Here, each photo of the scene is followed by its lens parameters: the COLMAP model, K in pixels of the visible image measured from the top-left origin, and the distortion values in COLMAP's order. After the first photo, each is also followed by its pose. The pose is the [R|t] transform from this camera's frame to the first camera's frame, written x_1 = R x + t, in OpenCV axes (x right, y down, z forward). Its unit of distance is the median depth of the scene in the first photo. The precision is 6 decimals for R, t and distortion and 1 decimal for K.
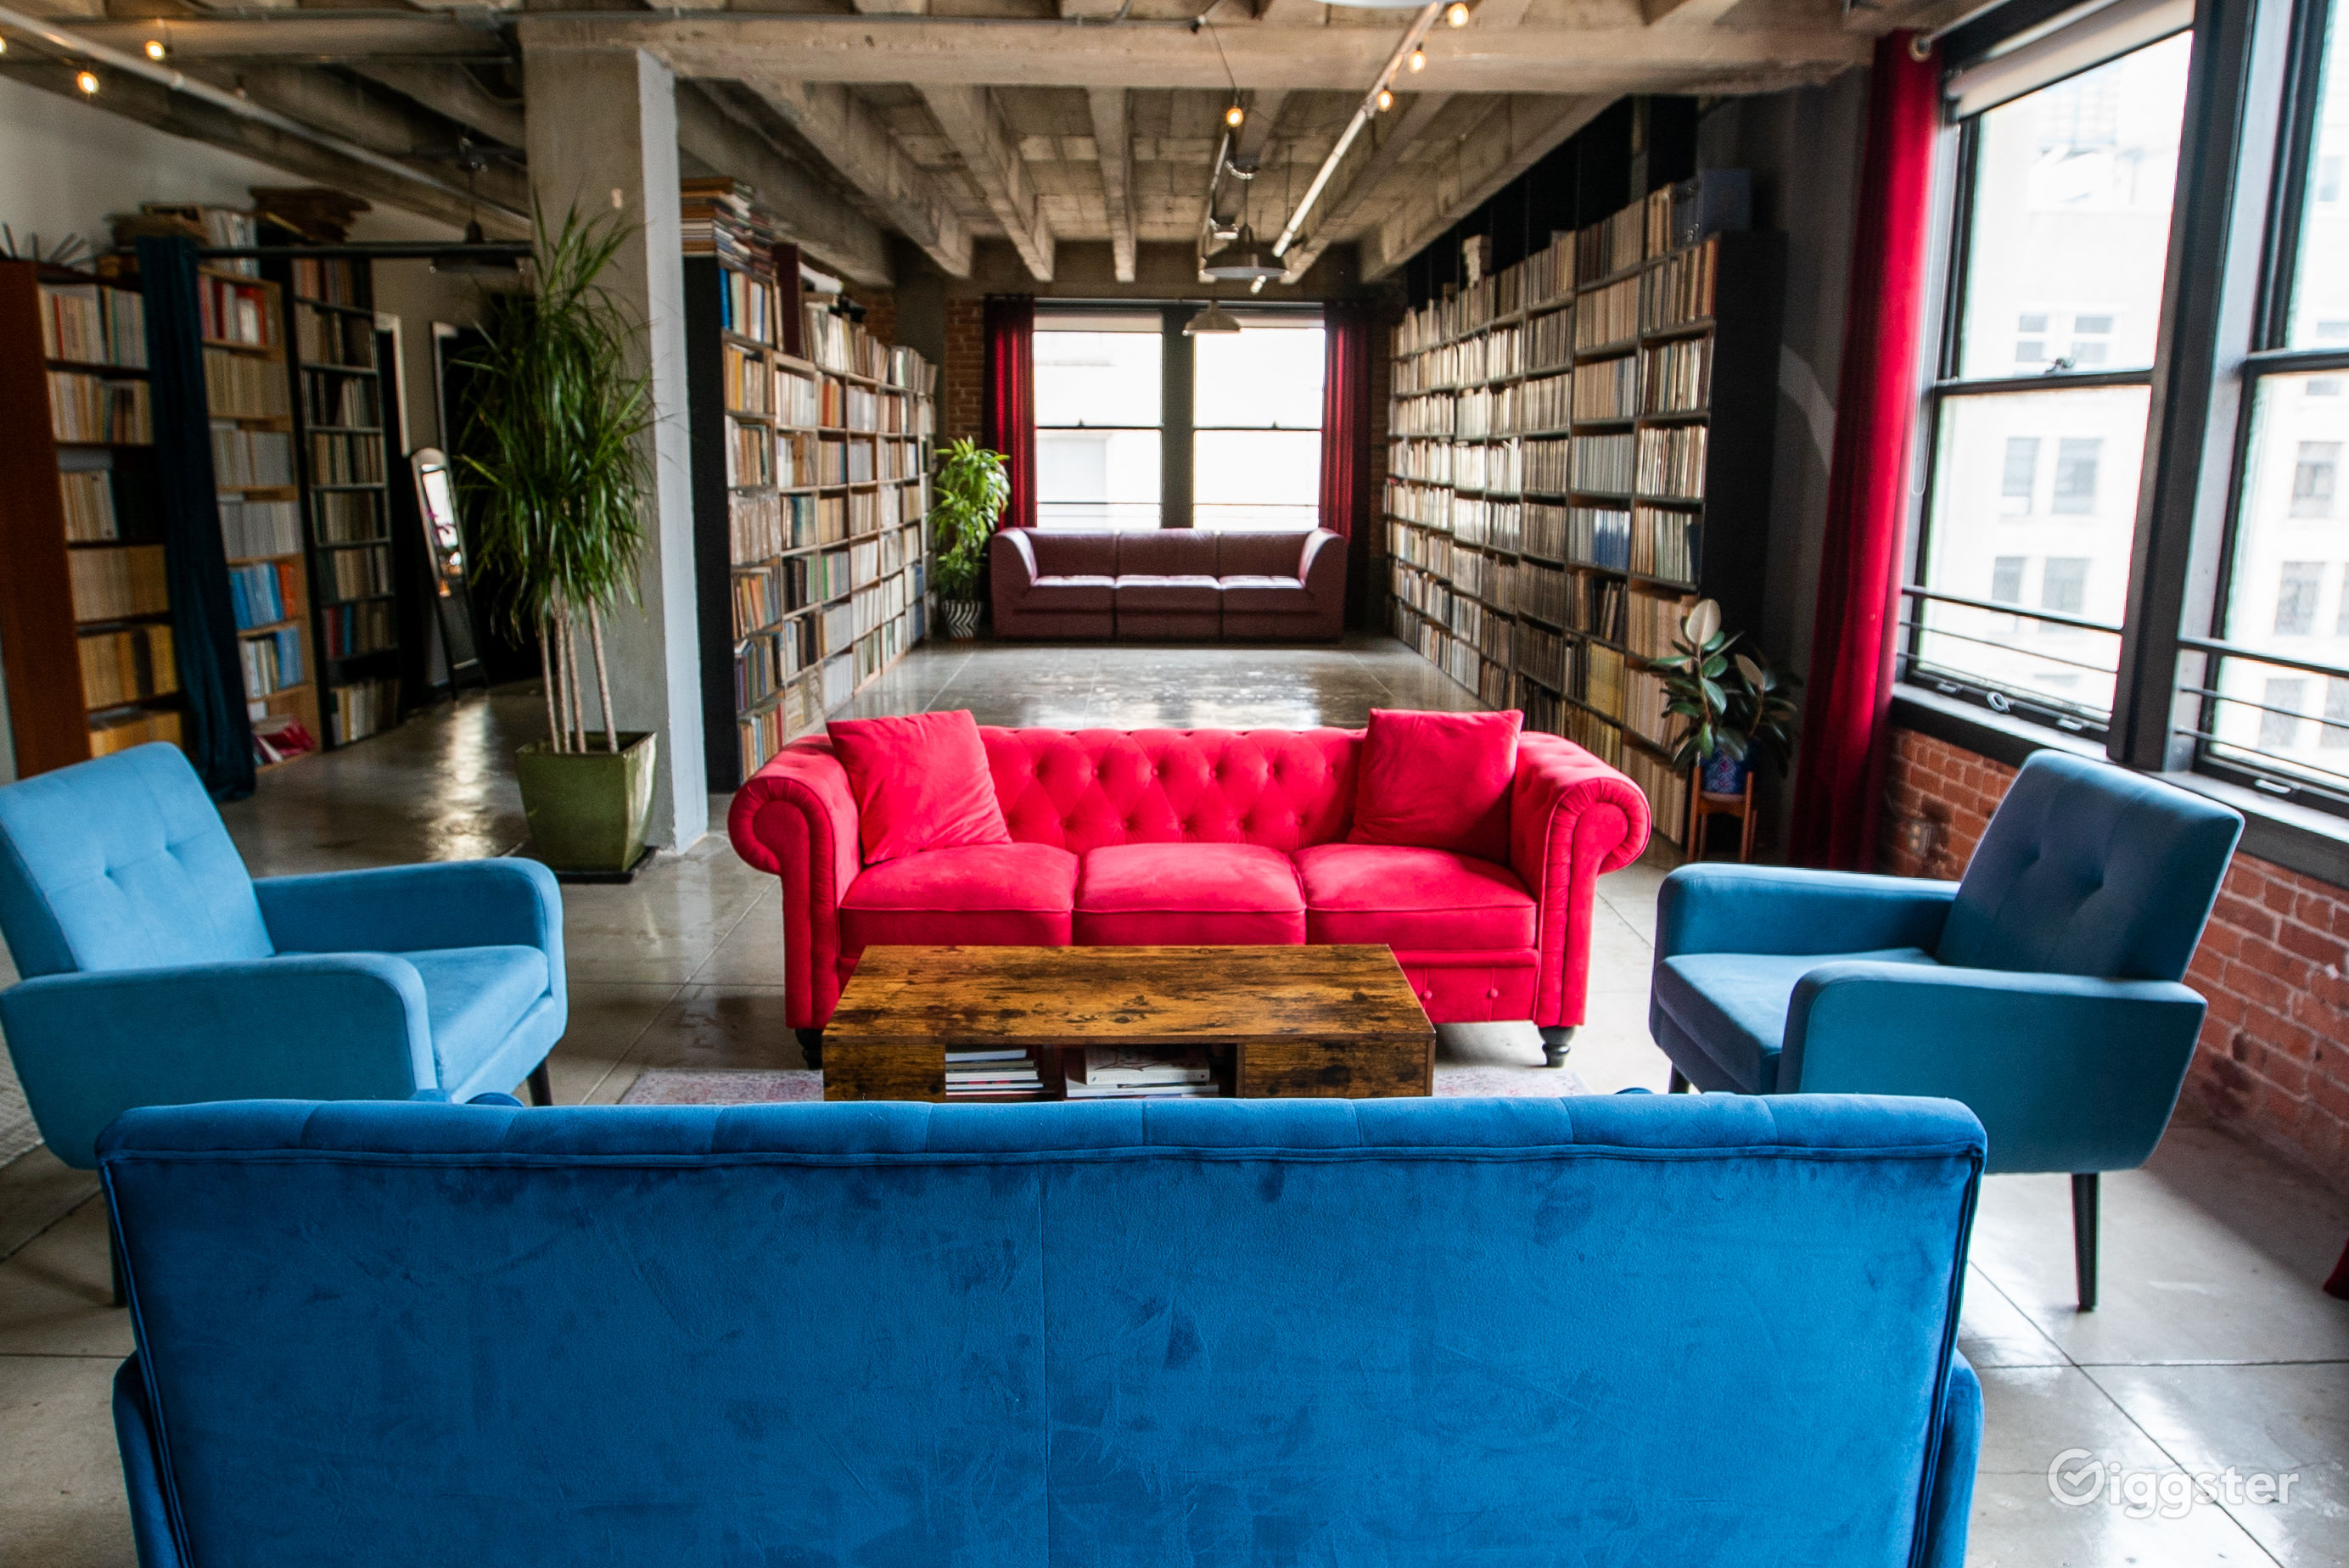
lens RADIAL K [[1681.2, 0, 1183.2], [0, 1681.2, 779.6], [0, 0, 1]] dist [-0.012531, 0.004326]
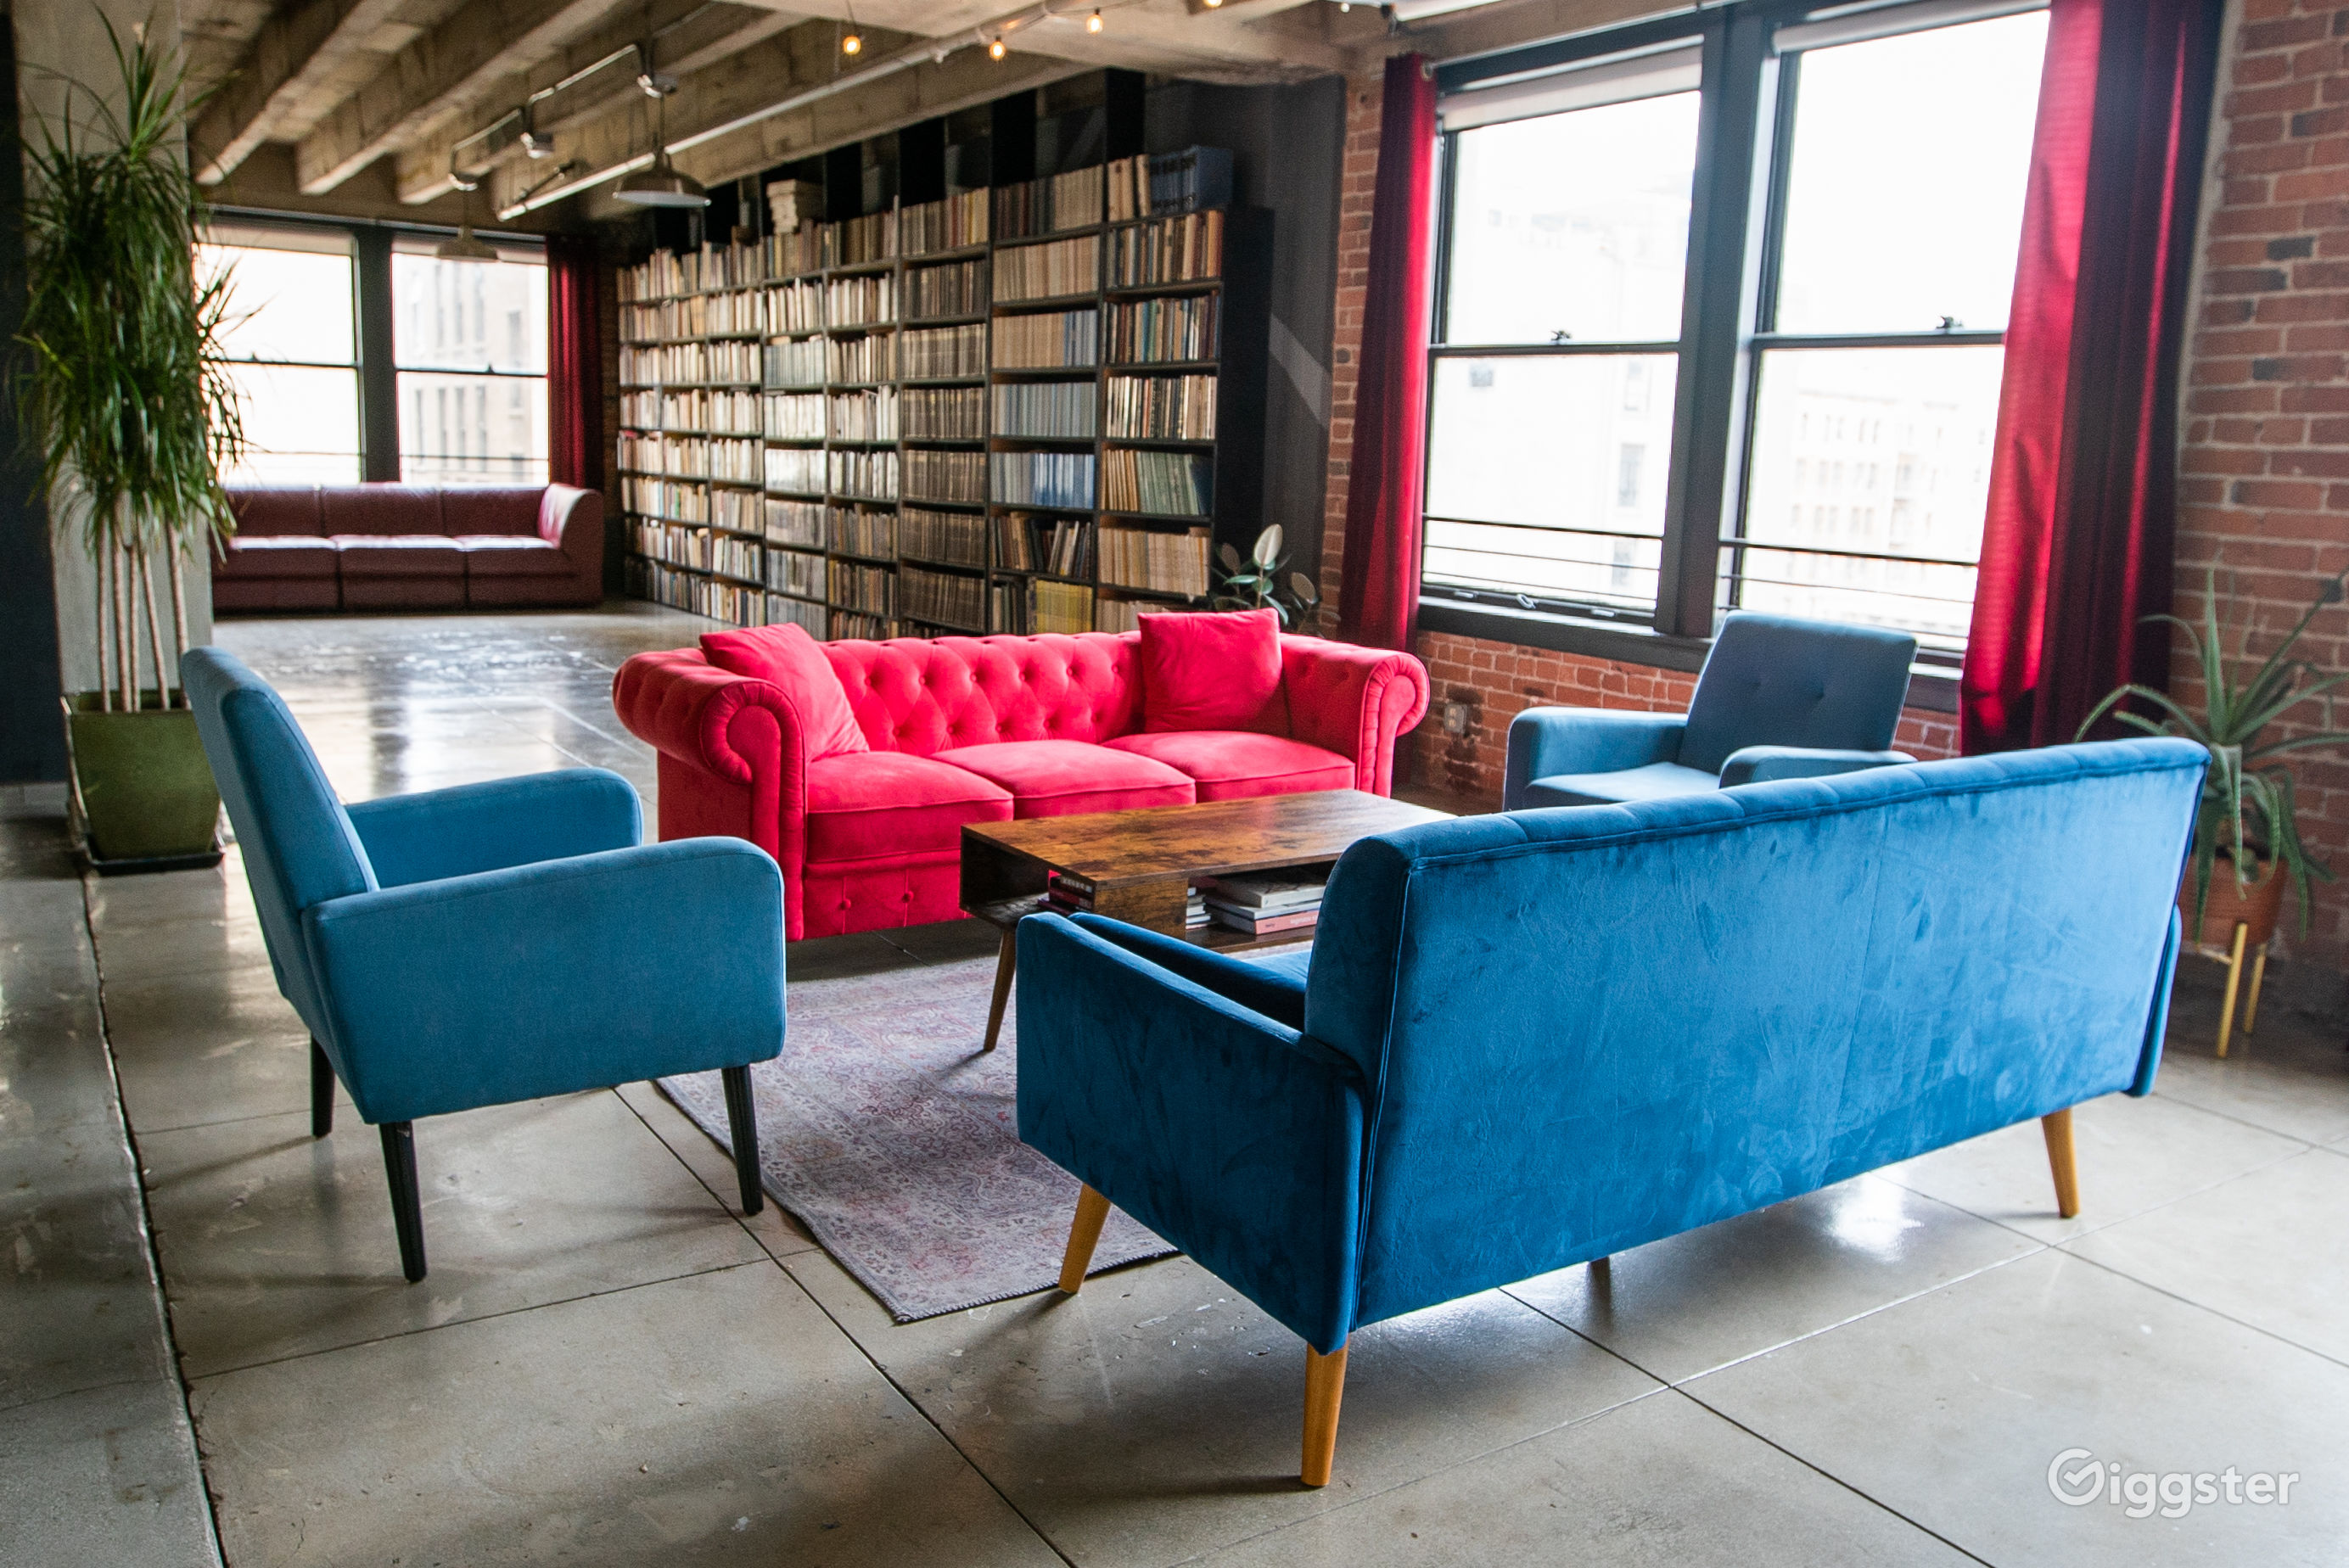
lens RADIAL K [[1819.3, 0, 1169.1], [0, 1819.3, 791.8], [0, 0, 1]] dist [-0.054144, 0.012561]
pose [[0.842756, -0.074611, 0.533099, -0.280134], [0.071561, 0.997086, 0.026421, 0.024177], [-0.533517, 0.015883, 0.845640, -0.003814]]
